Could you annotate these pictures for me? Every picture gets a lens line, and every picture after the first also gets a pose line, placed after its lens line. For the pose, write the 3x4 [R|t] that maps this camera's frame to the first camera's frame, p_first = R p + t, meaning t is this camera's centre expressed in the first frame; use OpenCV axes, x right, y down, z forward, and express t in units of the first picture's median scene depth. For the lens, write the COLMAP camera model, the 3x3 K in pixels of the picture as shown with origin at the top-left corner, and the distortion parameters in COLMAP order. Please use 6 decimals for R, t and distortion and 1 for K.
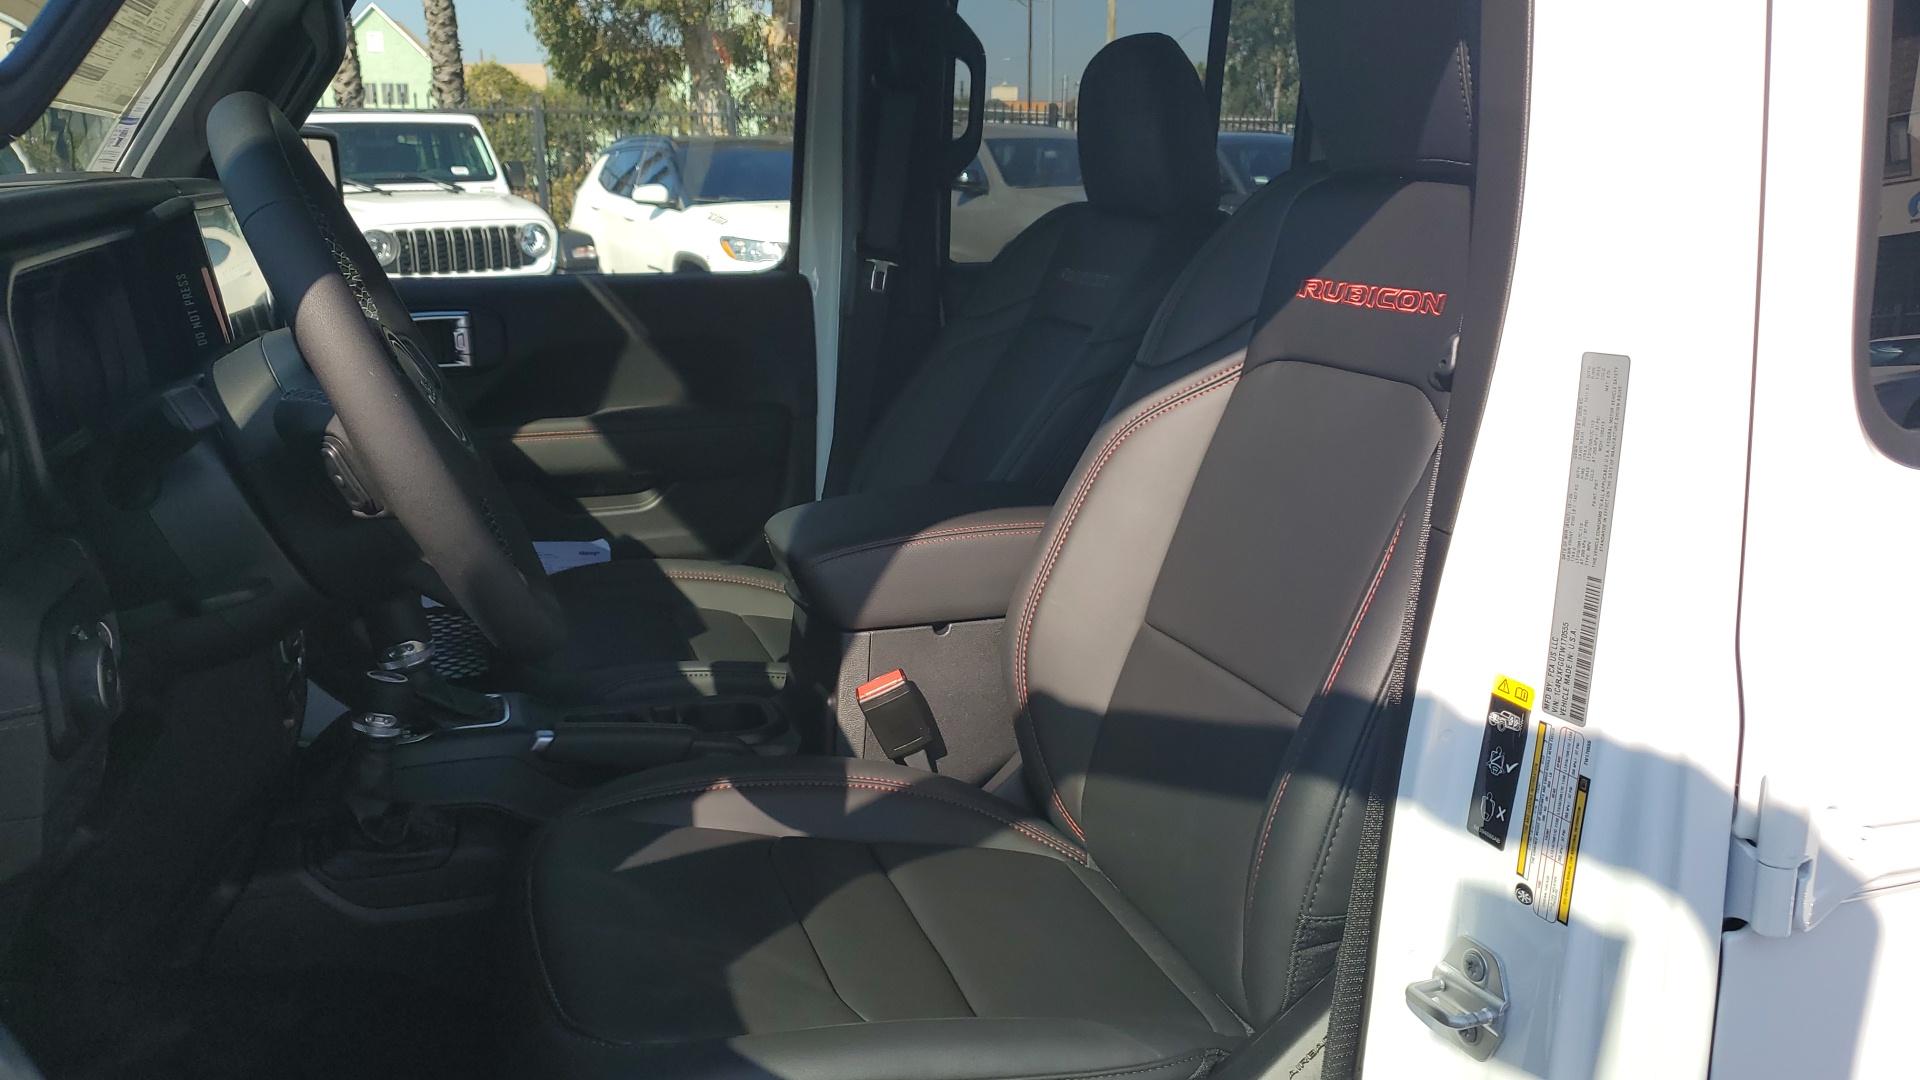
lens RADIAL K [[1505.8, 0, 962.7], [0, 1505.8, 541.1], [0, 0, 1]] dist [0.053239, -0.079102]
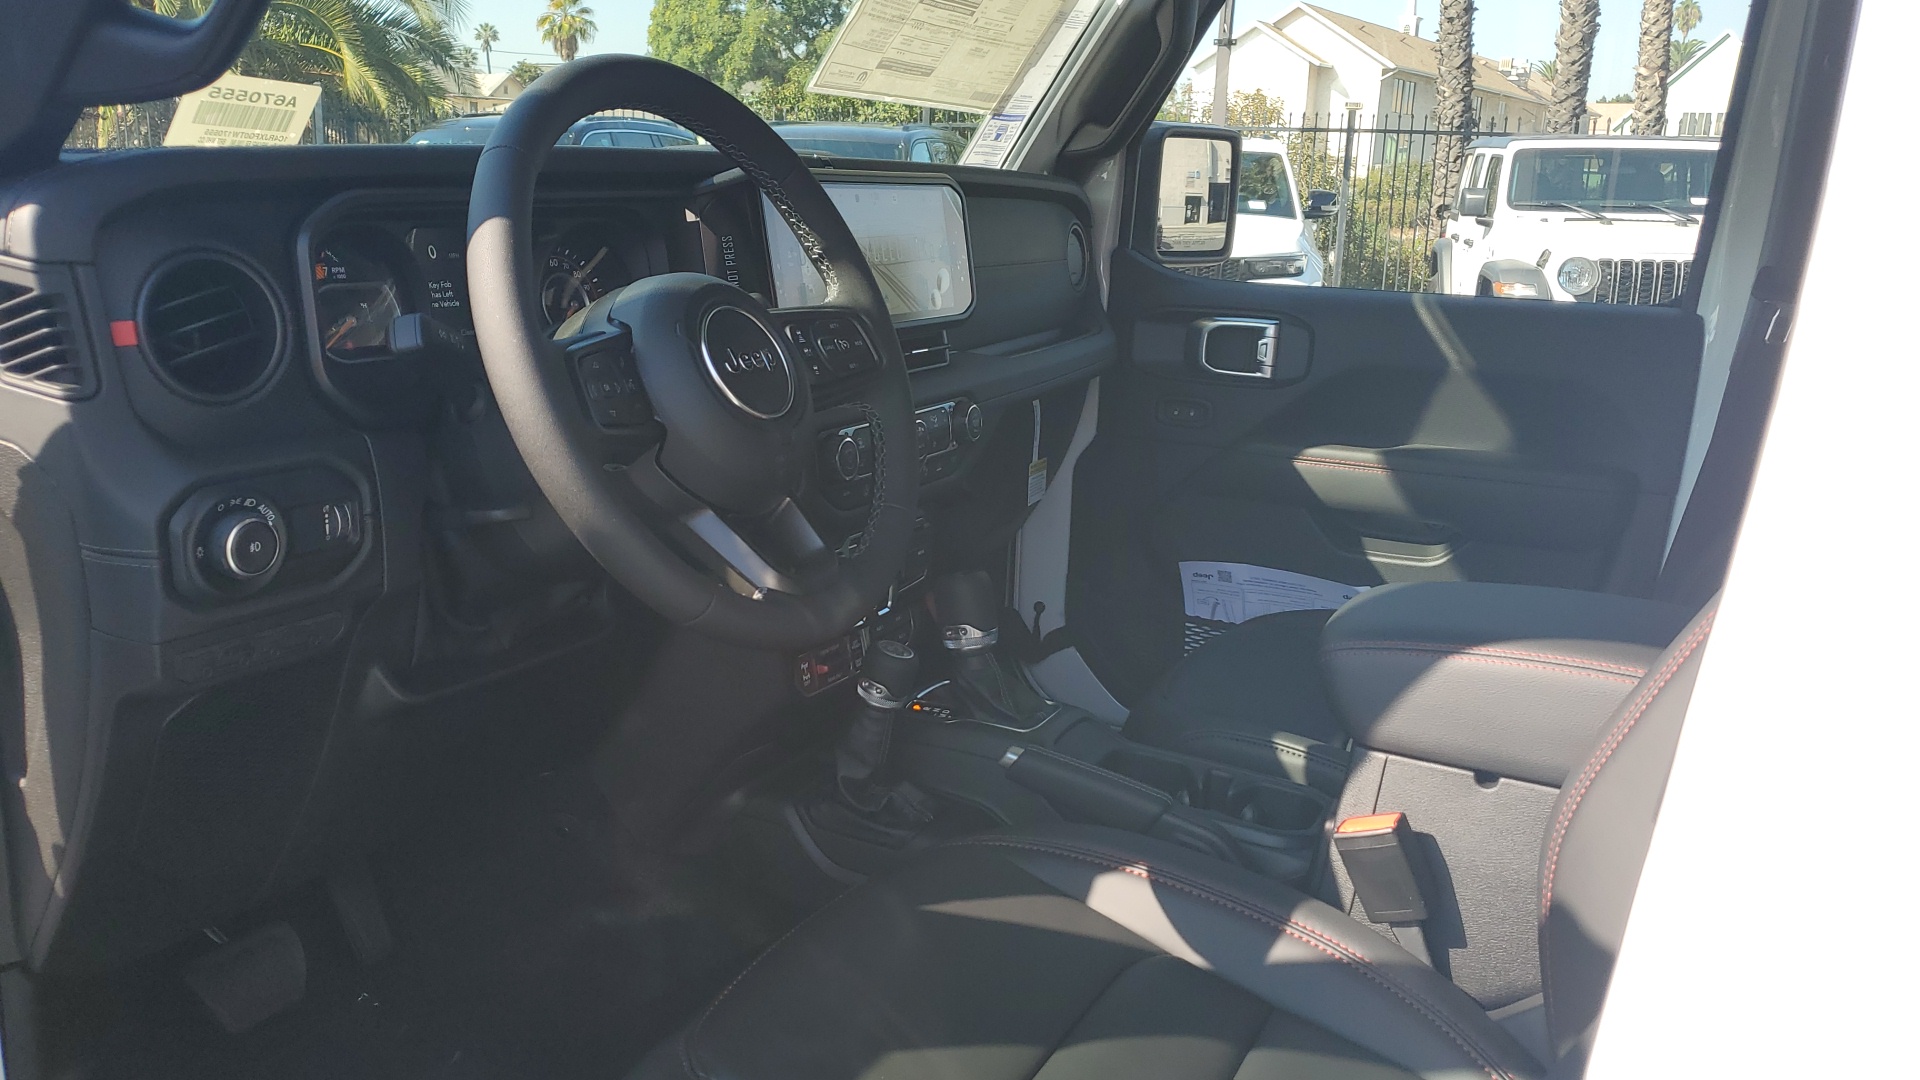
lens RADIAL K [[1505.8, 0, 955.3], [0, 1505.8, 540.1], [0, 0, 1]] dist [0.053239, -0.079102]
pose [[0.682930, 0.195476, -0.703844, 0.226817], [-0.210199, 0.975365, 0.066931, -0.038320], [0.699588, 0.102238, 0.707194, 0.202825]]
